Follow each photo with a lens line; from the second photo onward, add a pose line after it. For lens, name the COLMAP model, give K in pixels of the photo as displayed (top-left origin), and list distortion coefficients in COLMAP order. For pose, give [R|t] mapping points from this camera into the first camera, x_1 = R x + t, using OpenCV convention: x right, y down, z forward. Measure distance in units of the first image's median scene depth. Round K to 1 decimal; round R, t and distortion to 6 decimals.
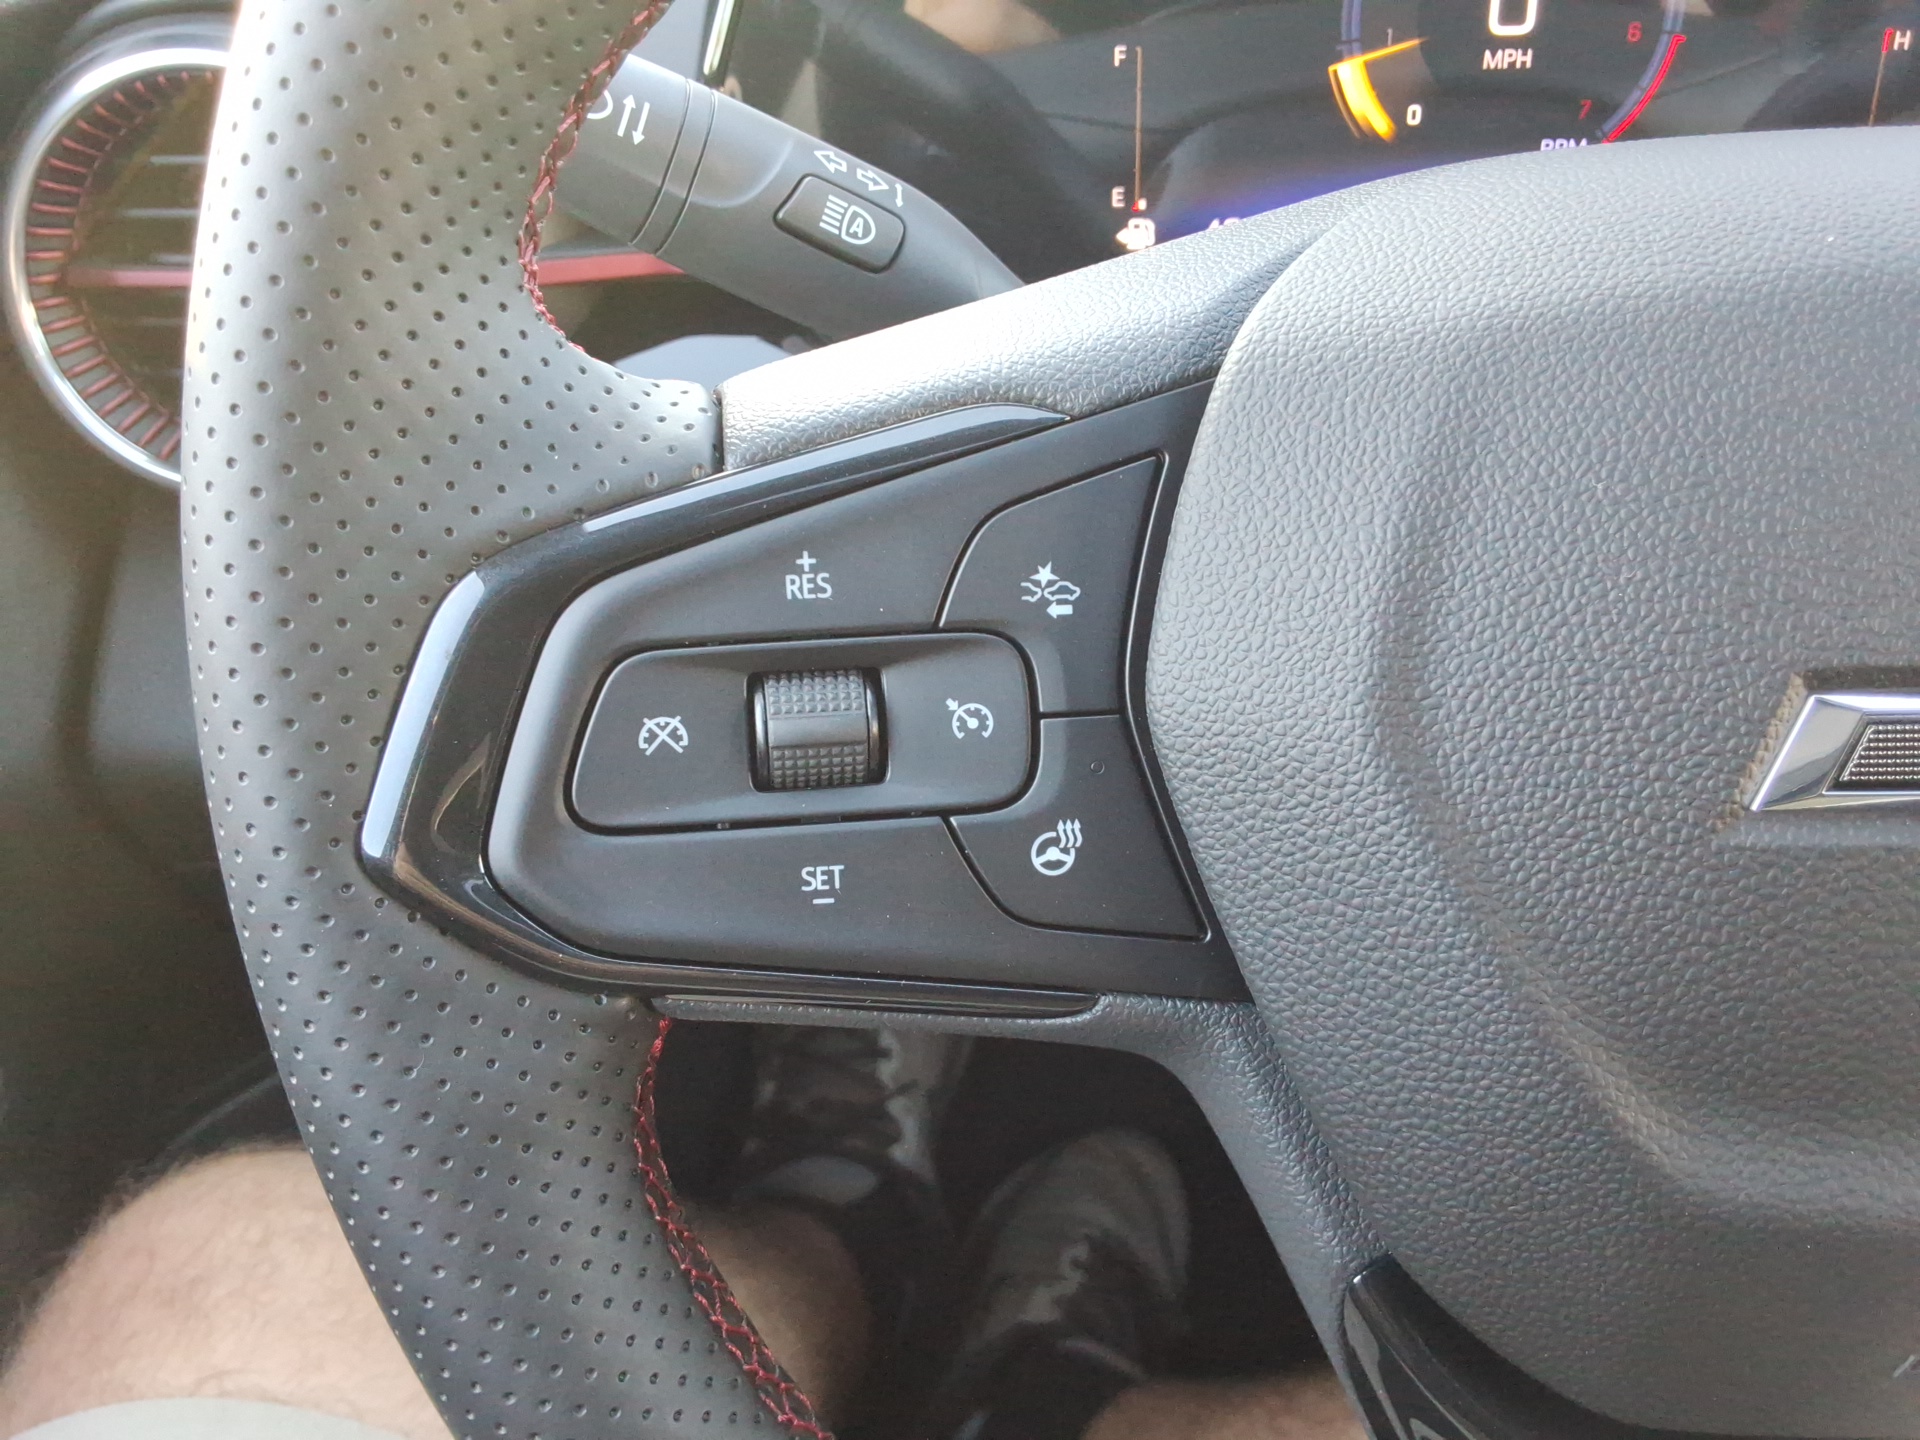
lens RADIAL K [[1533.5, 0, 960.0], [0, 1533.5, 720.0], [0, 0, 1]] dist [0.096872, -0.159664]
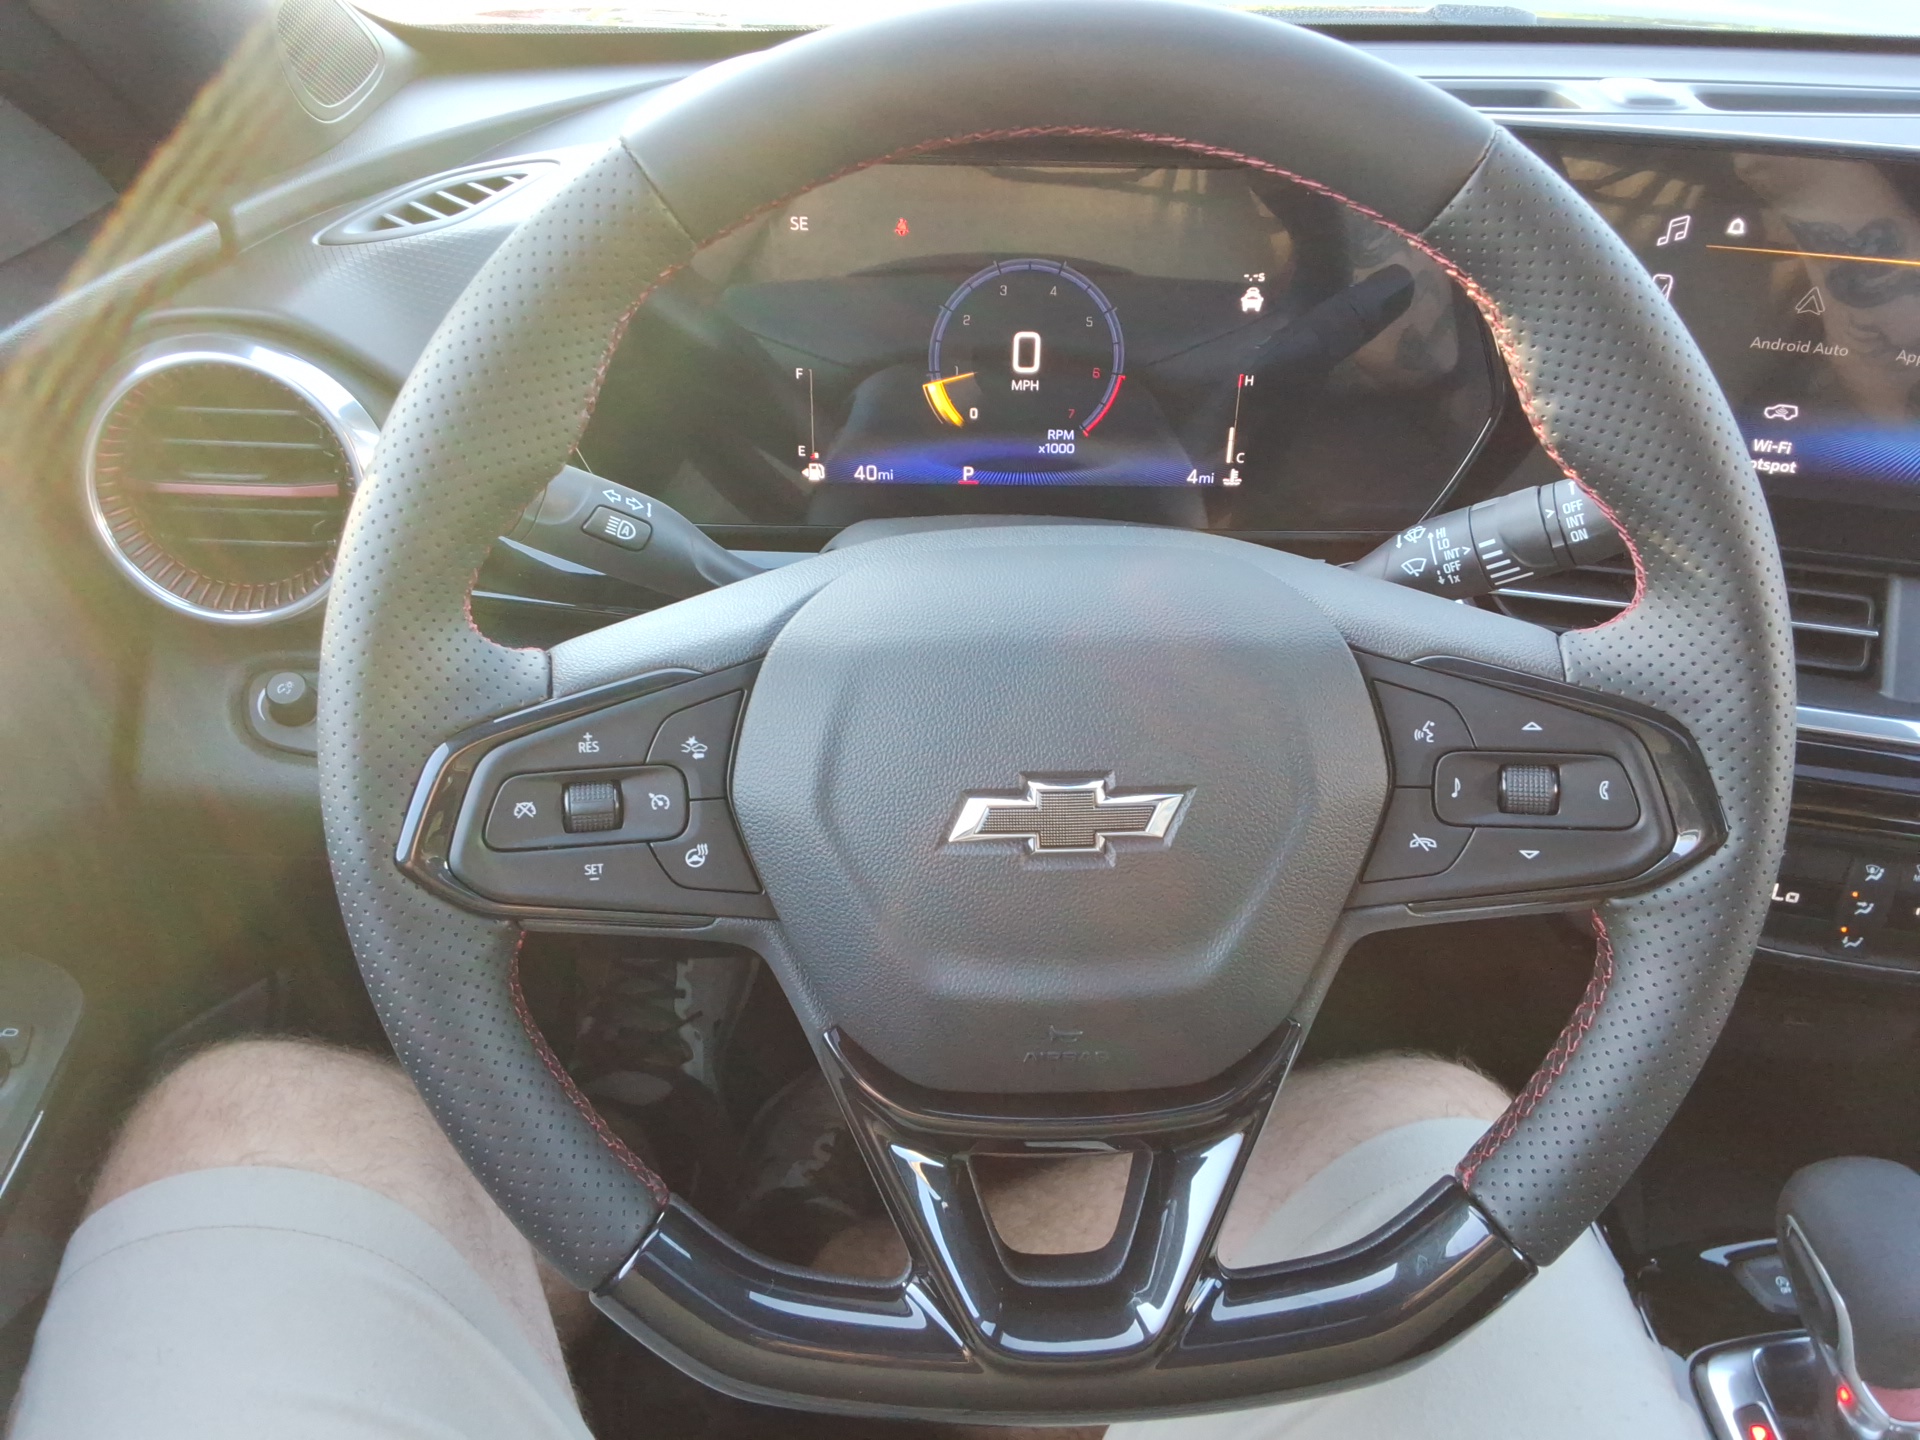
lens RADIAL K [[1533.0, 0, 986.1], [0, 1533.0, 706.6], [0, 0, 1]] dist [0.098003, -0.169375]
pose [[0.993015, 0.004980, 0.117880, 0.218052], [-0.005831, 0.999959, 0.006874, -0.160253], [-0.117841, -0.007513, 0.993004, -1.365065]]
